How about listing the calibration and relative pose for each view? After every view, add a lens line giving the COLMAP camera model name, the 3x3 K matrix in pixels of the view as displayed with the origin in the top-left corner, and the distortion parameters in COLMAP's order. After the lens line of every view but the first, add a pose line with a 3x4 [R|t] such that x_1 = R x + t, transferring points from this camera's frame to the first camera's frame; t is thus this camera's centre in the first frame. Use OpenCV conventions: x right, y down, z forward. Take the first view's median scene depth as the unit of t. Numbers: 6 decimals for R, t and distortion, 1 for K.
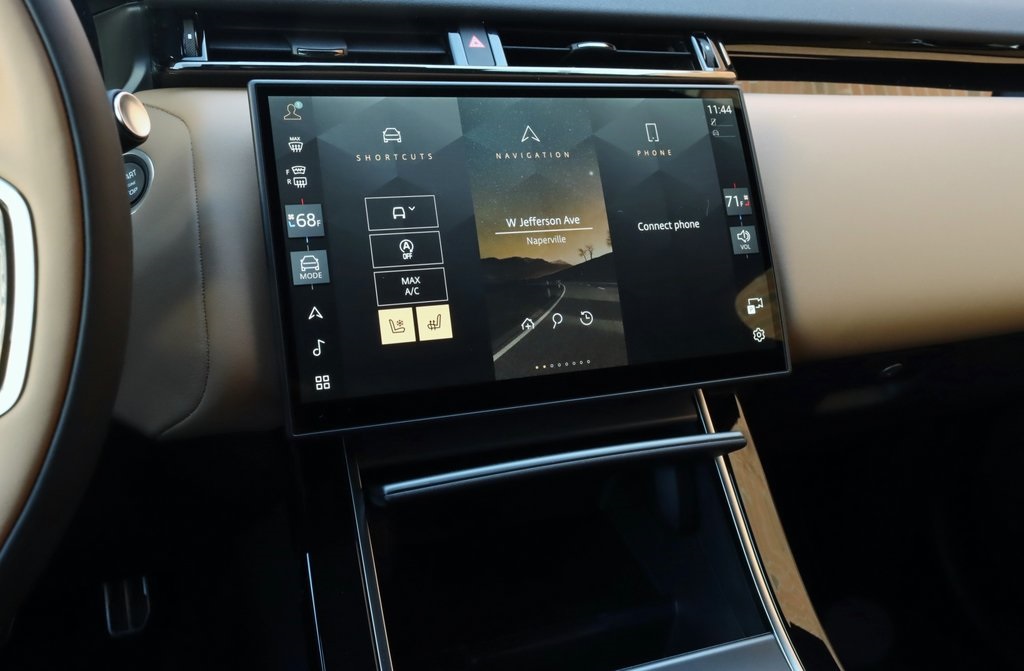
lens RADIAL K [[843.5, 0, 512.0], [0, 843.5, 335.5], [0, 0, 1]] dist [-0.006790, 0.010046]
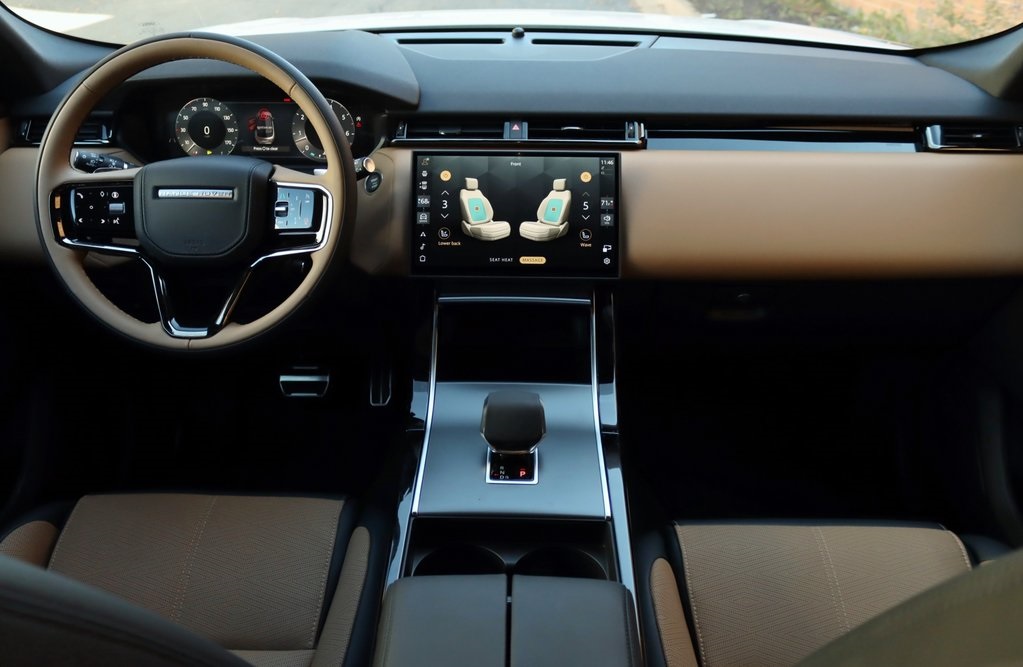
lens RADIAL K [[842.7, 0, 511.5], [0, 842.7, 333.5], [0, 0, 1]] dist [-0.006790, 0.010046]
pose [[0.928534, 0.118410, -0.351857, 1.022915], [-0.103253, 0.992745, 0.061608, 0.094083], [0.356600, -0.020875, 0.934024, -1.467093]]
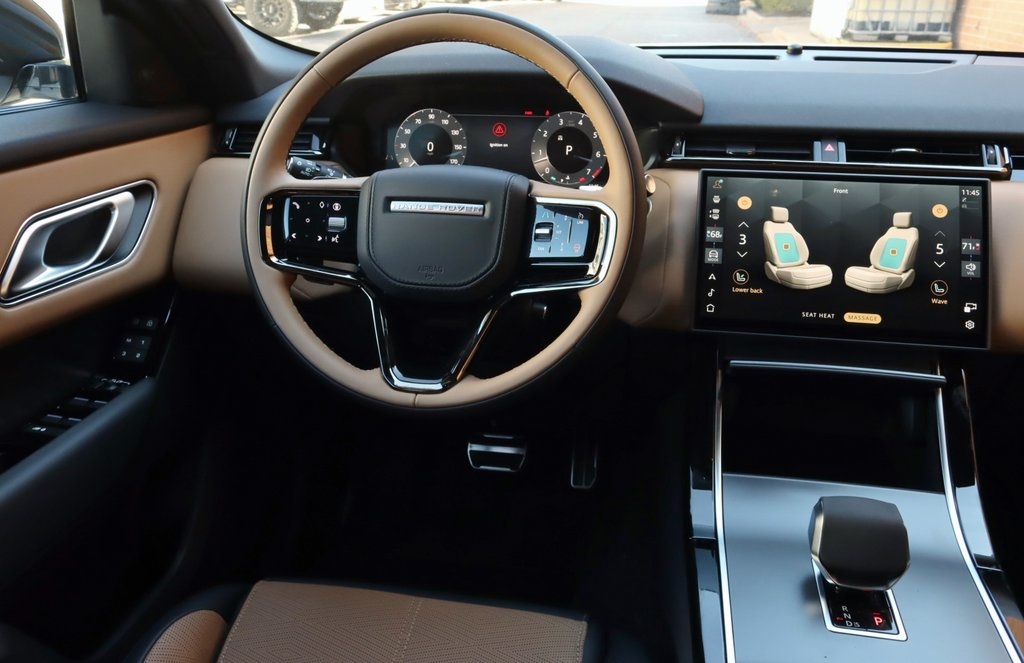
lens RADIAL K [[843.7, 0, 512.0], [0, 843.7, 331.5], [0, 0, 1]] dist [0.002697, 0.006044]
pose [[0.859669, 0.137922, -0.491881, 0.387630], [-0.162718, 0.986642, -0.007734, 0.201160], [0.484244, 0.086686, 0.870628, -1.062308]]
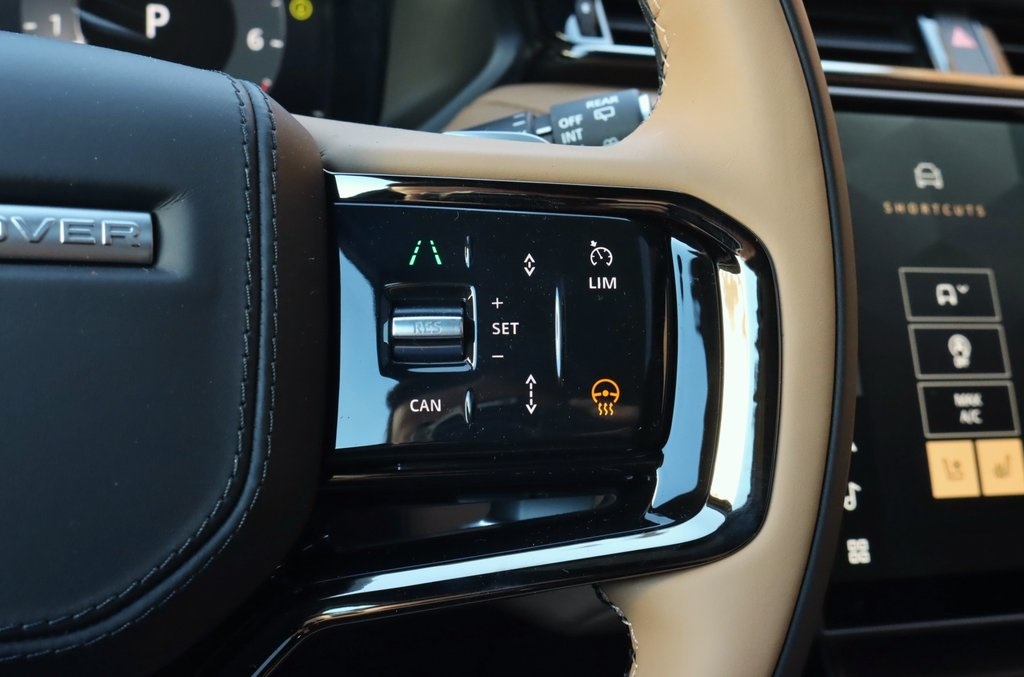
lens RADIAL K [[1565.5, 0, 512.0], [0, 1565.5, 338.5], [0, 0, 1]] dist [-0.003940, -0.003137]
pose [[0.998024, 0.053399, 0.033128, -0.502086], [-0.048828, 0.990814, -0.126106, 0.054872], [-0.039557, 0.124239, 0.991463, -0.168434]]
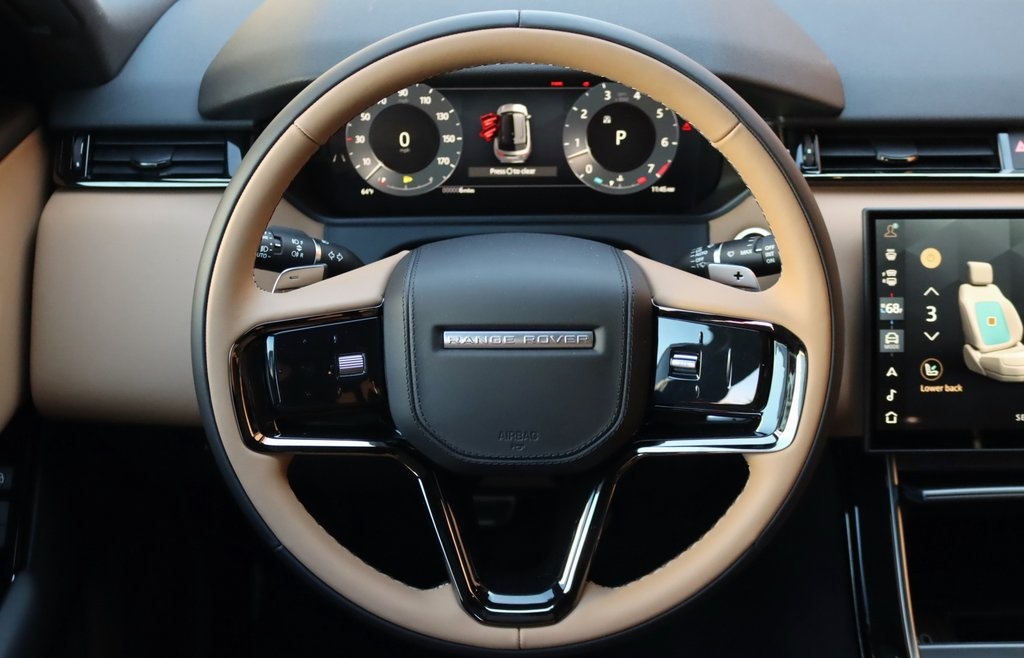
lens RADIAL K [[1127.5, 0, 510.0], [0, 1127.5, 327.4], [0, 0, 1]] dist [0.009078, 0.007419]
pose [[0.943615, 0.133715, -0.302838, -0.262498], [-0.090616, 0.984186, 0.152209, -0.331243], [0.318401, -0.116184, 0.940809, -1.044123]]
